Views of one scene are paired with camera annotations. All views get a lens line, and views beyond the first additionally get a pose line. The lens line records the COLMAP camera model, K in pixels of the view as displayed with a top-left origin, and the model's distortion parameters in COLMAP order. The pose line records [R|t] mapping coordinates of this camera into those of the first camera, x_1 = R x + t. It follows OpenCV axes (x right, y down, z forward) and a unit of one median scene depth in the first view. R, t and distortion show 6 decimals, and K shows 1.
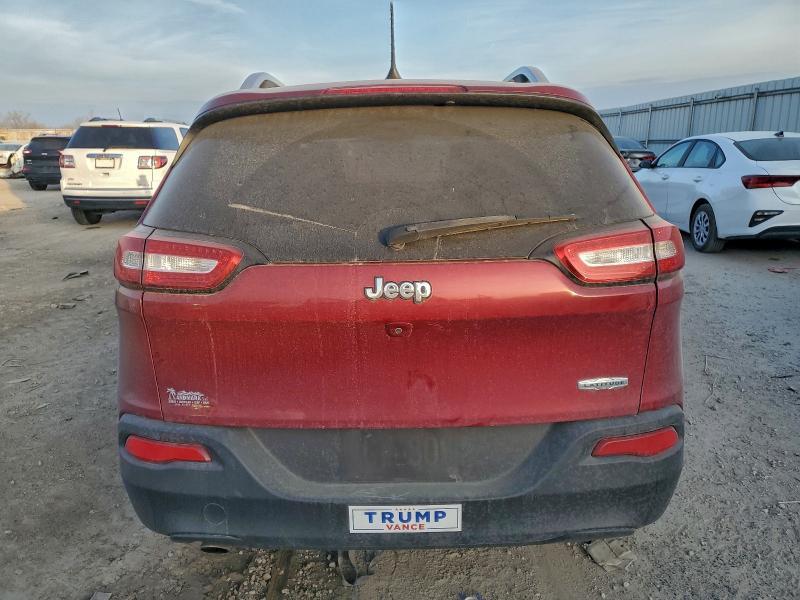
lens RADIAL K [[631.8, 0, 396.8], [0, 631.8, 299.7], [0, 0, 1]] dist [0.009226, 0.012295]
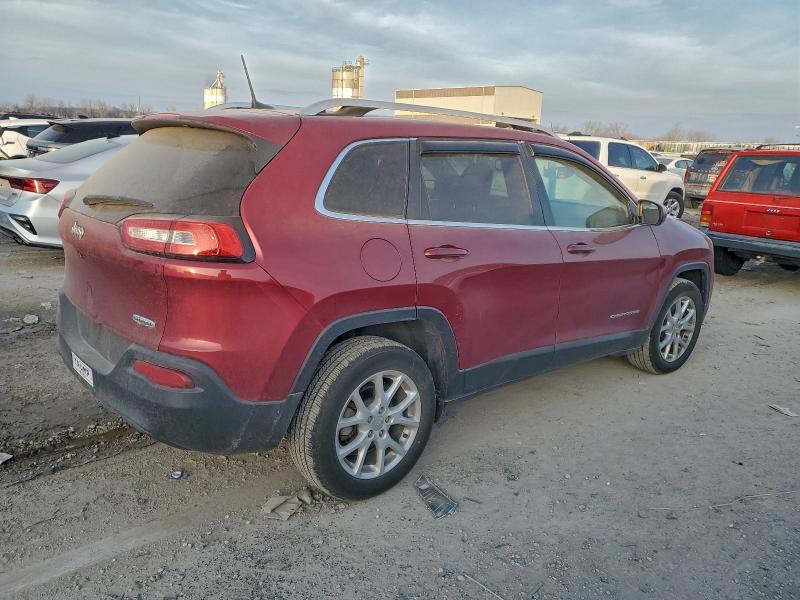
lens RADIAL K [[631.8, 0, 392.4], [0, 631.8, 302.5], [0, 0, 1]] dist [0.009226, 0.012295]
pose [[0.645289, 0.230931, -0.728198, 0.214657], [-0.241219, 0.966043, 0.092603, -0.022155], [0.724856, 0.115899, 0.679082, 0.052803]]
